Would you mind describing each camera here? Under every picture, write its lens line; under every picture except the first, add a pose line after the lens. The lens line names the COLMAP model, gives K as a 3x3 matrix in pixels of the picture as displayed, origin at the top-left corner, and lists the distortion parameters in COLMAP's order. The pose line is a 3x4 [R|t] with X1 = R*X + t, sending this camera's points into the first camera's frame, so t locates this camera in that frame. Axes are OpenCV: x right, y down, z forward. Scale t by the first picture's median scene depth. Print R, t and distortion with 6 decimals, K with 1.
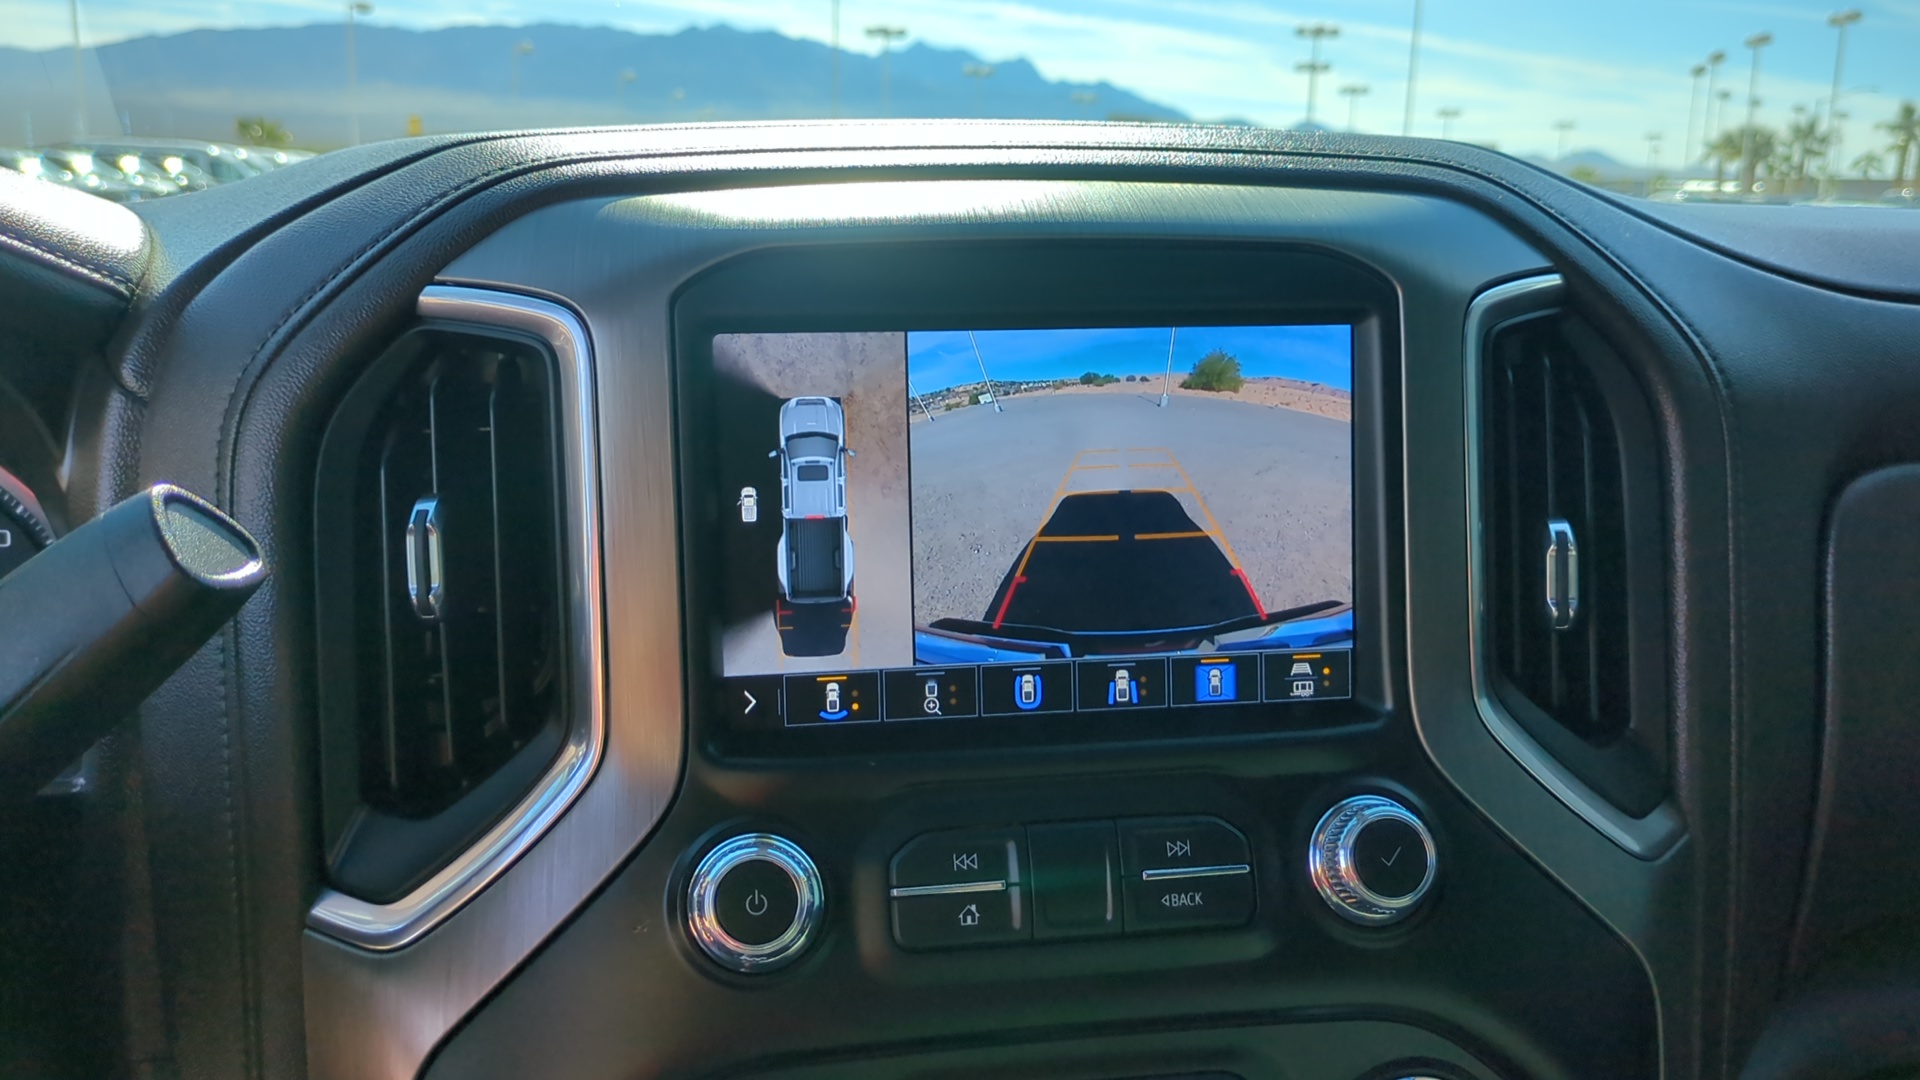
lens RADIAL K [[1656.0, 0, 968.1], [0, 1656.0, 534.5], [0, 0, 1]] dist [0.056837, -0.088796]
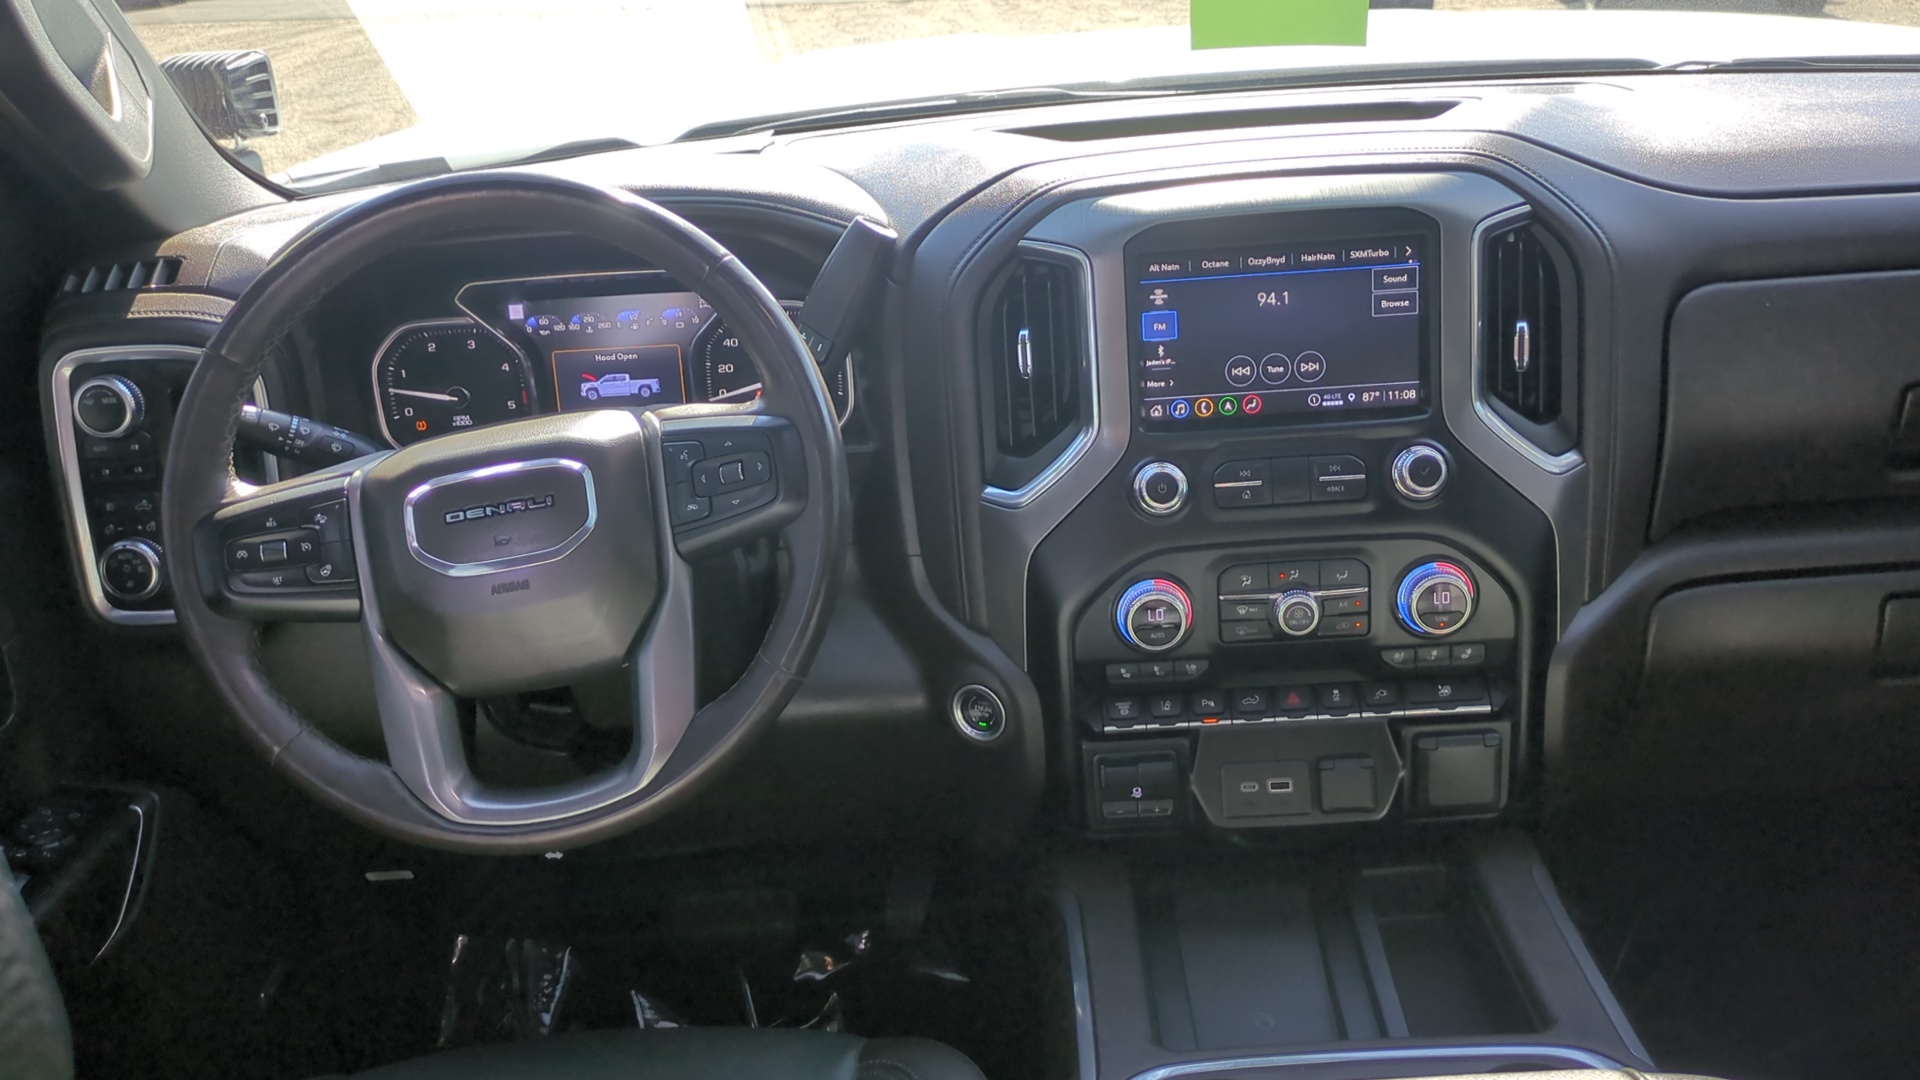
lens RADIAL K [[1656.0, 0, 972.9], [0, 1656.0, 541.3], [0, 0, 1]] dist [0.056837, -0.088796]
pose [[0.983760, 0.002259, -0.179477, 0.038573], [0.031787, 0.981923, 0.186594, -0.158995], [0.176654, -0.189268, 0.965904, -1.318737]]
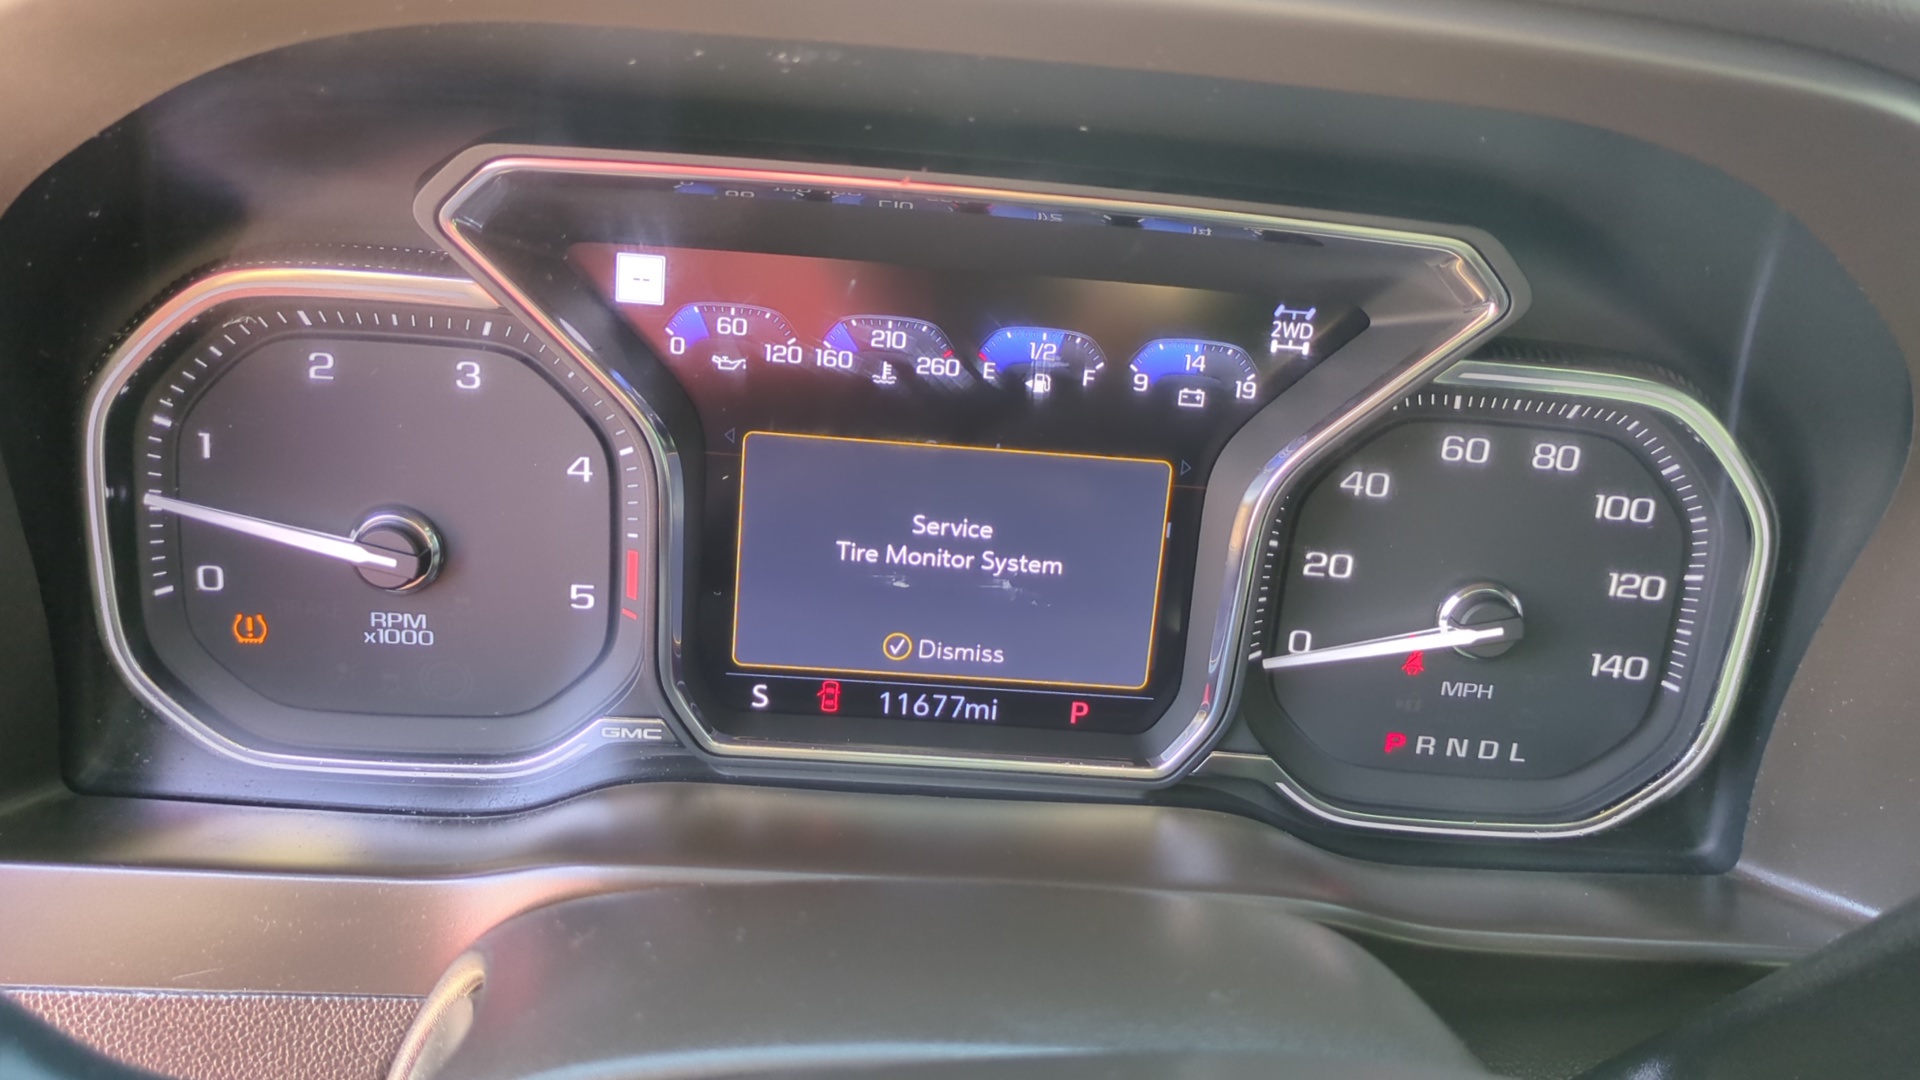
lens RADIAL K [[1656.0, 0, 968.5], [0, 1656.0, 560.2], [0, 0, 1]] dist [0.056837, -0.088796]
pose [[0.989521, 0.128352, -0.066134, -0.893064], [-0.110085, 0.967025, 0.229660, -0.114773], [0.093431, -0.219973, 0.971021, 0.351924]]
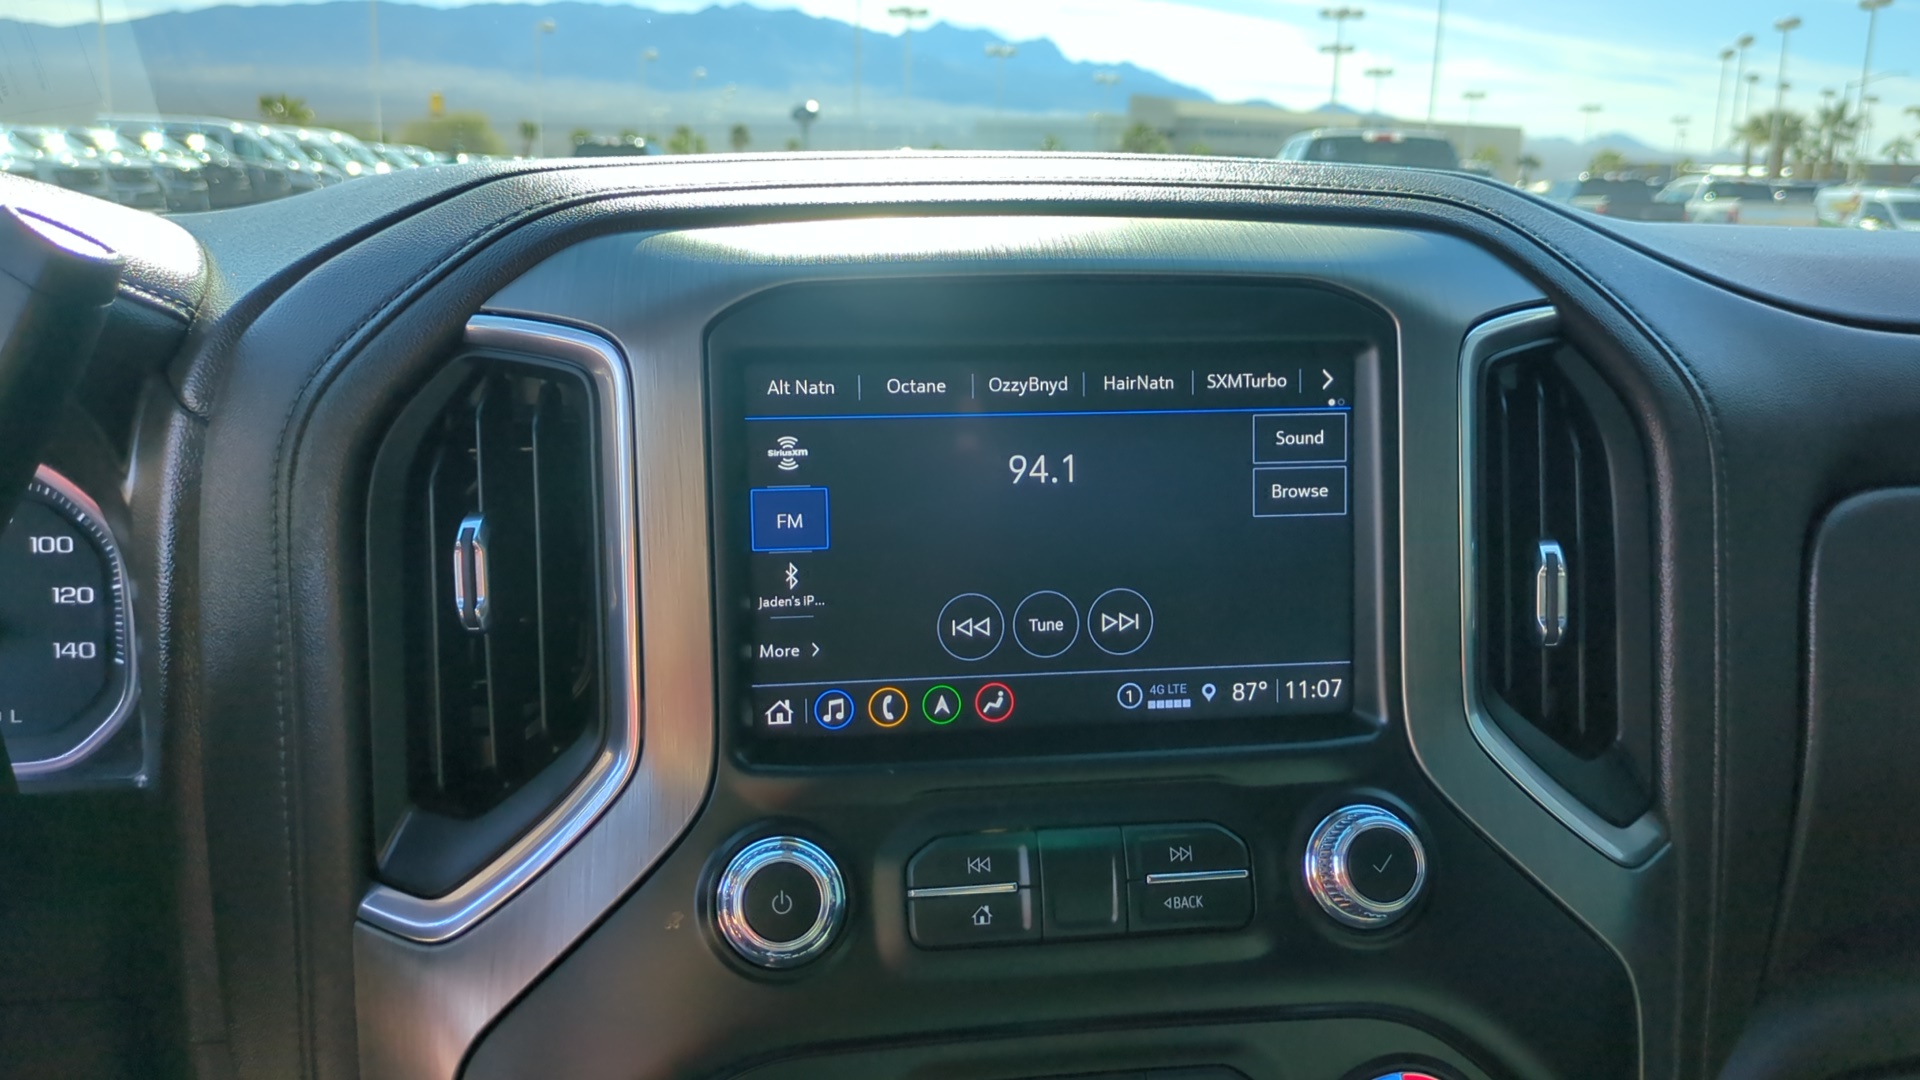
lens RADIAL K [[1656.0, 0, 968.8], [0, 1656.0, 539.3], [0, 0, 1]] dist [0.056837, -0.088796]
pose [[0.999913, 0.007981, -0.010542, 0.001198], [-0.007833, 0.999872, 0.013972, -0.022530], [0.010652, -0.013888, 0.999847, -0.049584]]
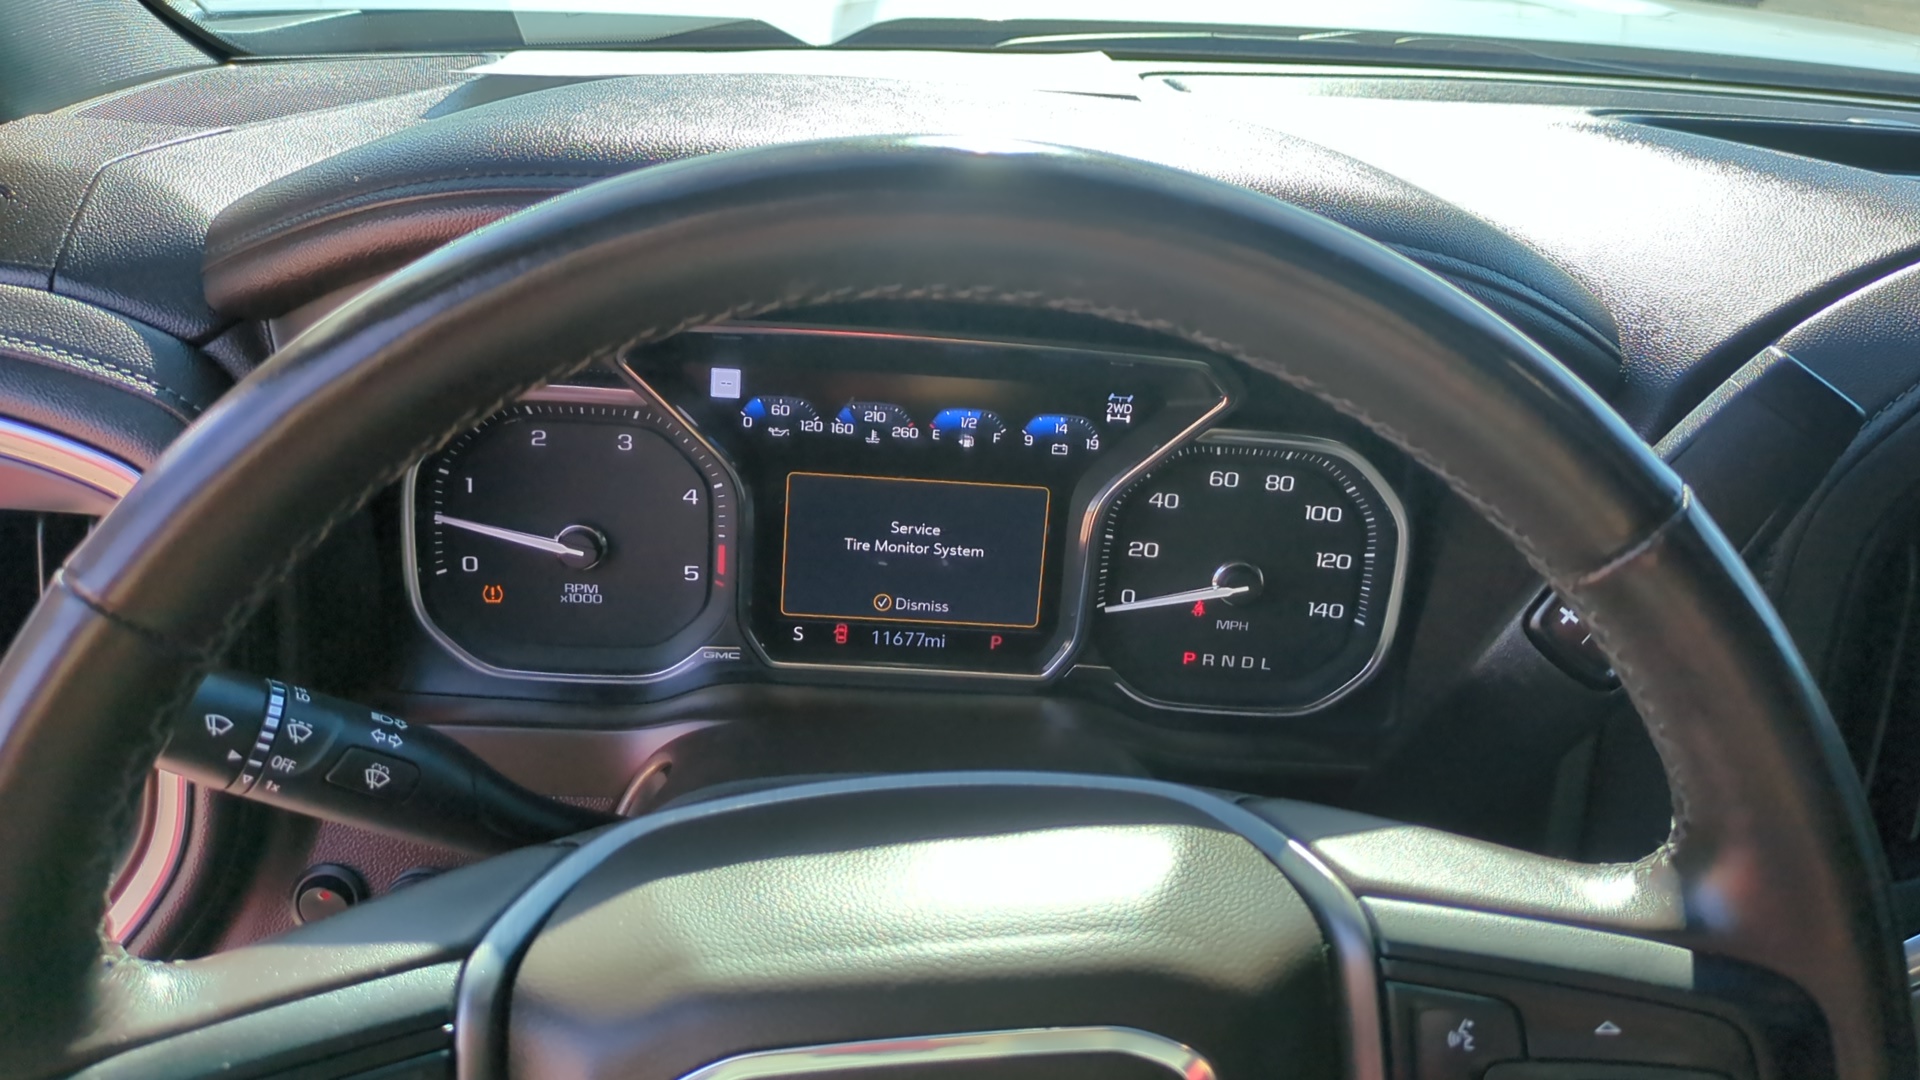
lens RADIAL K [[1656.0, 0, 983.3], [0, 1656.0, 538.7], [0, 0, 1]] dist [0.056837, -0.088796]
pose [[0.990838, 0.119039, -0.063788, -0.822452], [-0.101546, 0.968064, 0.229216, -0.236002], [0.089037, -0.220639, 0.971283, -0.108645]]
